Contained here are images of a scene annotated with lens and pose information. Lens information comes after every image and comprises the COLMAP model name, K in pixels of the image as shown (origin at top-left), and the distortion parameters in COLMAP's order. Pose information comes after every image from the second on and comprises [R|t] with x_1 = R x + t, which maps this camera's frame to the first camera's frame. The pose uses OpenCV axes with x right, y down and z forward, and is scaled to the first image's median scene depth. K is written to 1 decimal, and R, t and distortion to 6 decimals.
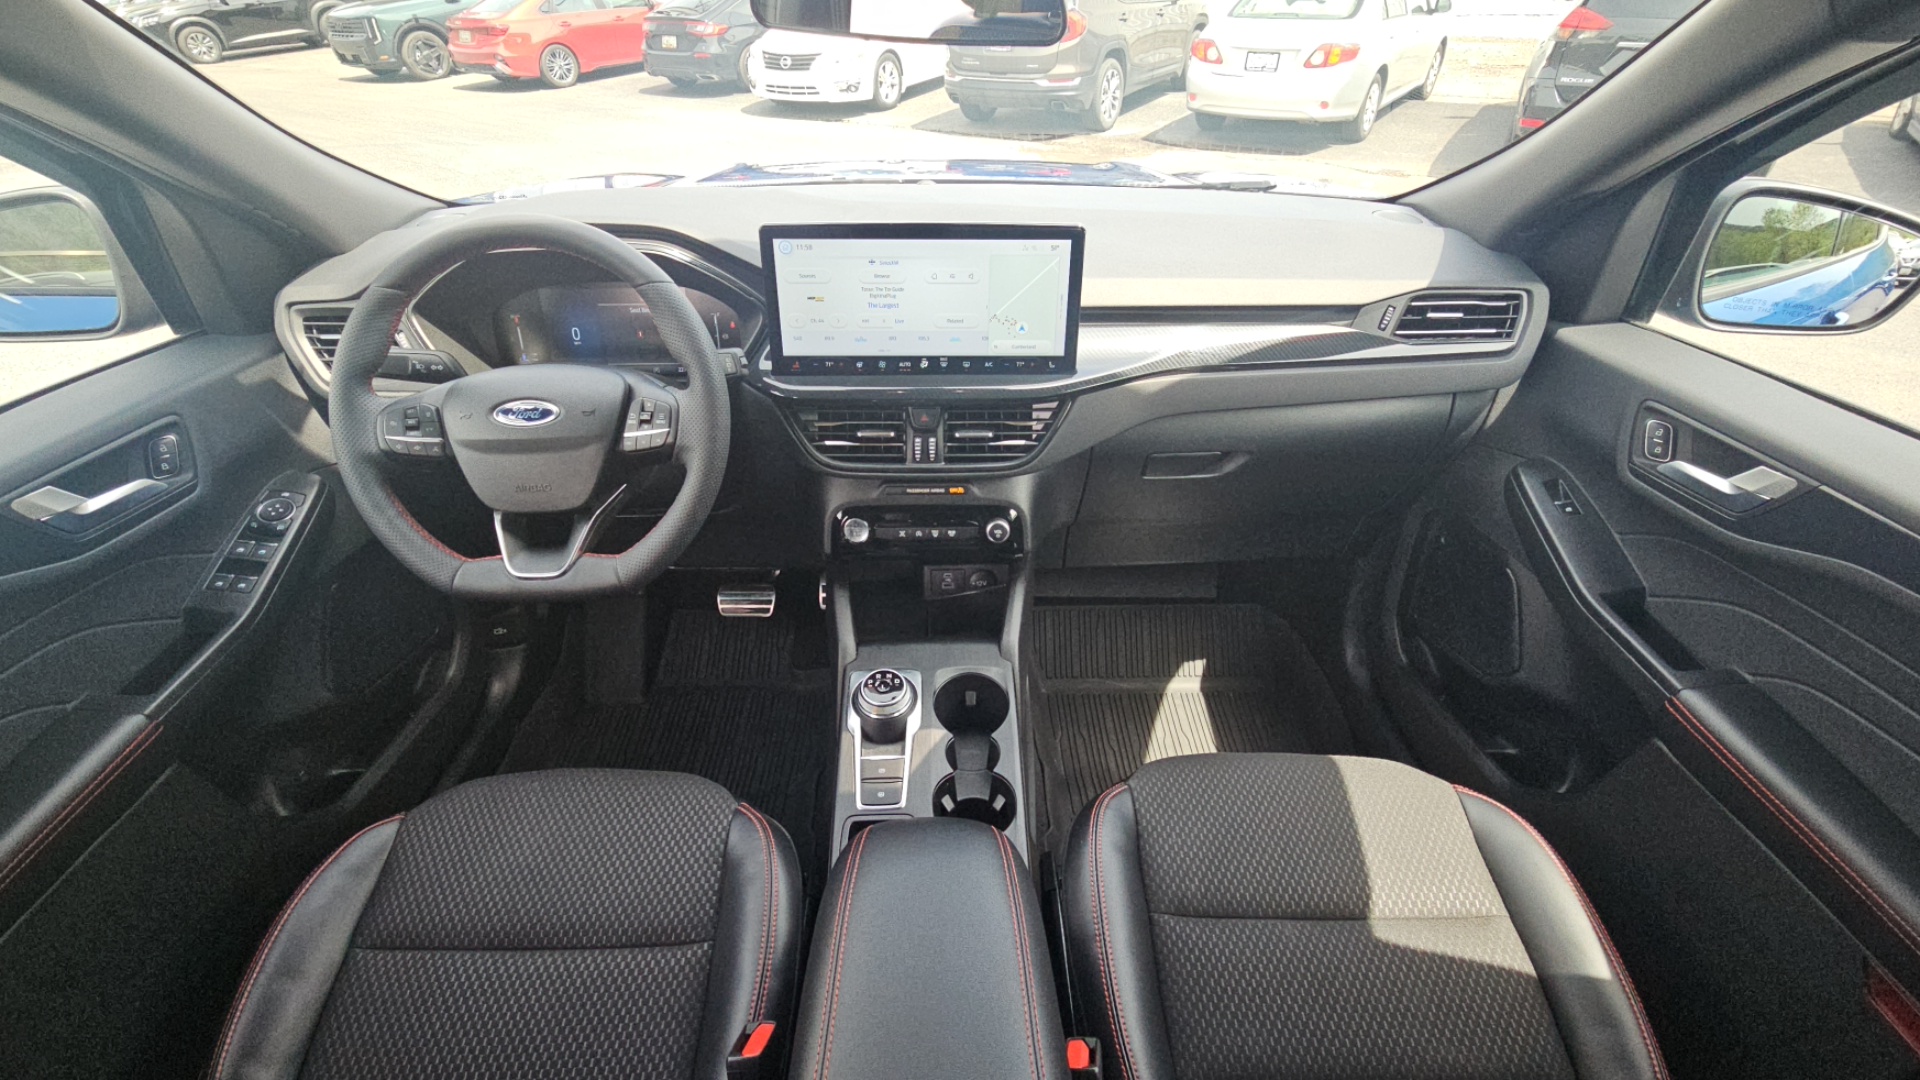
lens RADIAL K [[857.2, 0, 958.4], [0, 857.2, 532.0], [0, 0, 1]] dist [0.011971, -0.008887]
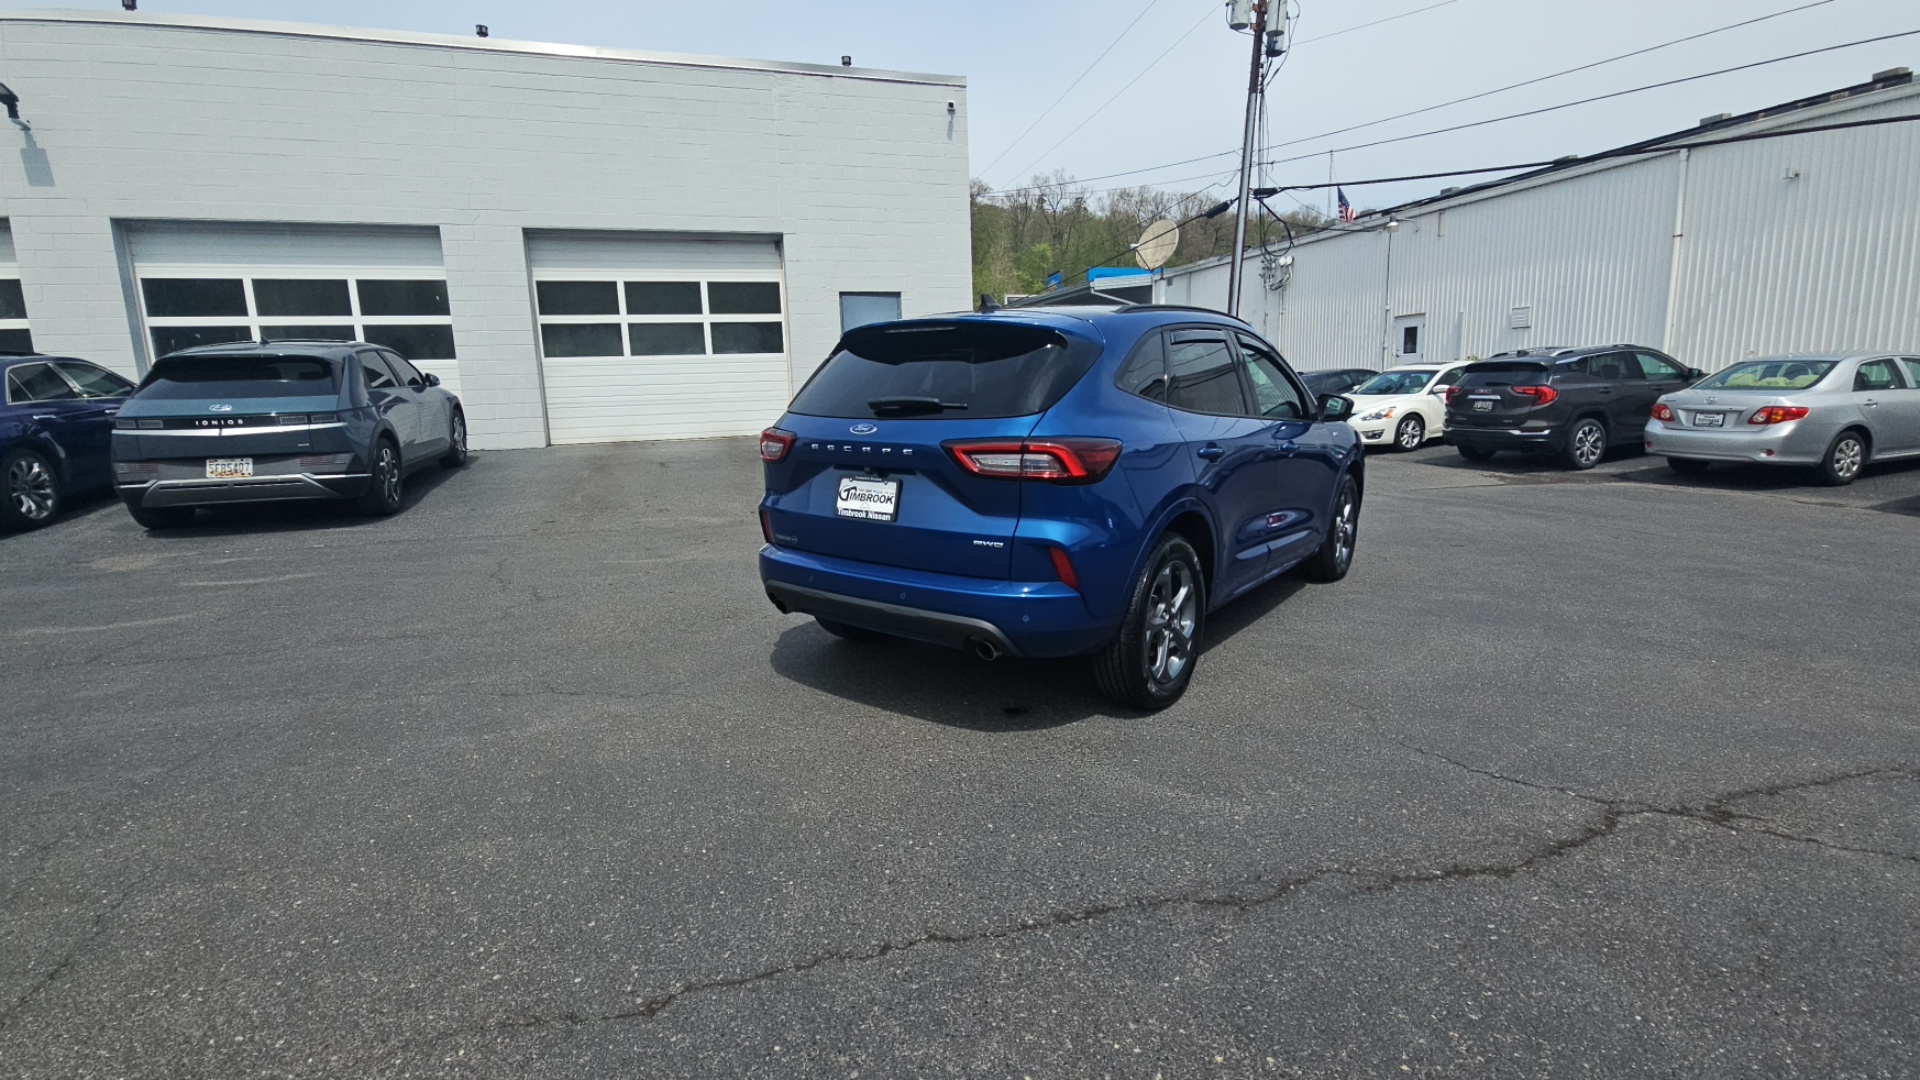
lens RADIAL K [[857.2, 0, 956.7], [0, 857.2, 534.6], [0, 0, 1]] dist [0.011971, -0.008887]
pose [[0.782437, 0.102855, -0.614177, 0.208718], [-0.326740, 0.907409, -0.264292, 0.211837], [0.530126, 0.407468, 0.743597, -0.318846]]
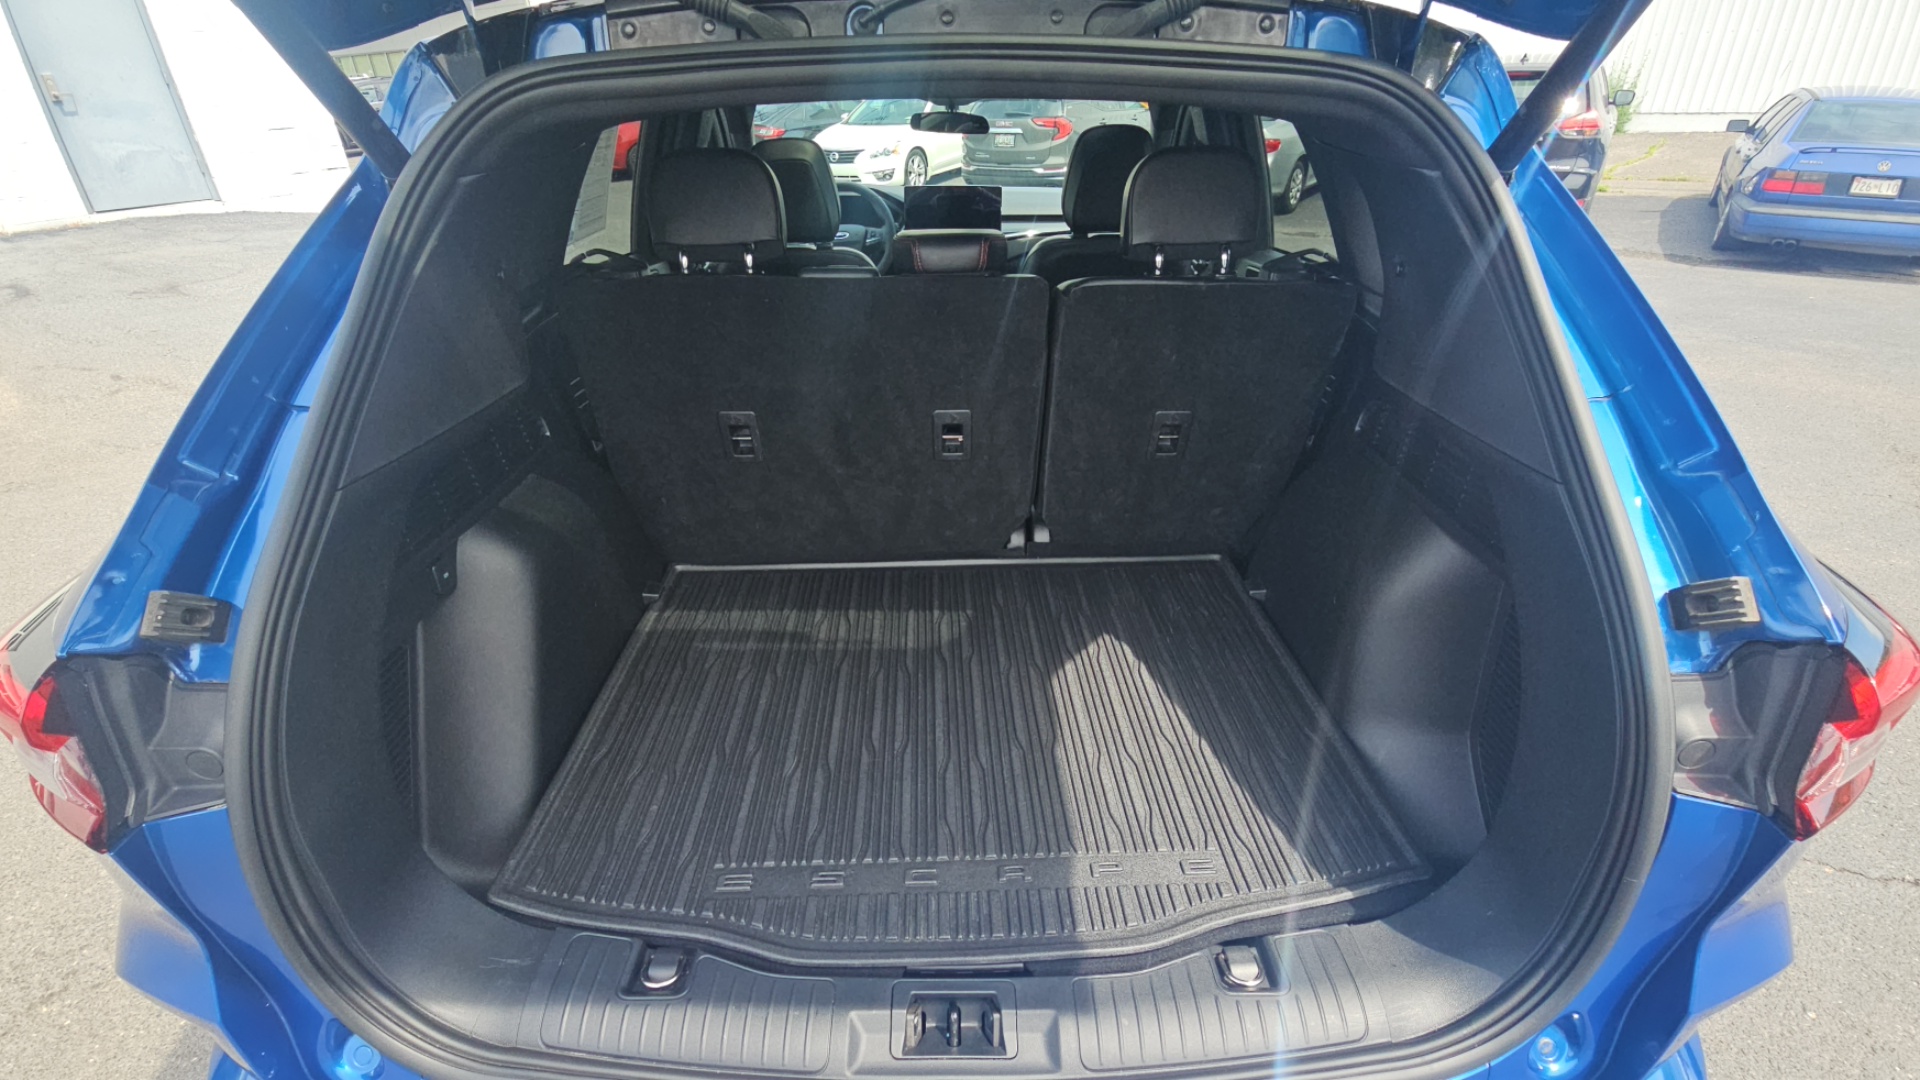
lens RADIAL K [[857.2, 0, 957.7], [0, 857.2, 538.6], [0, 0, 1]] dist [0.011971, -0.008887]
pose [[0.999811, 0.003954, -0.019020, 0.003173], [-0.005591, 0.996209, -0.086810, 0.107146], [0.018605, 0.086899, 0.996043, -0.180460]]
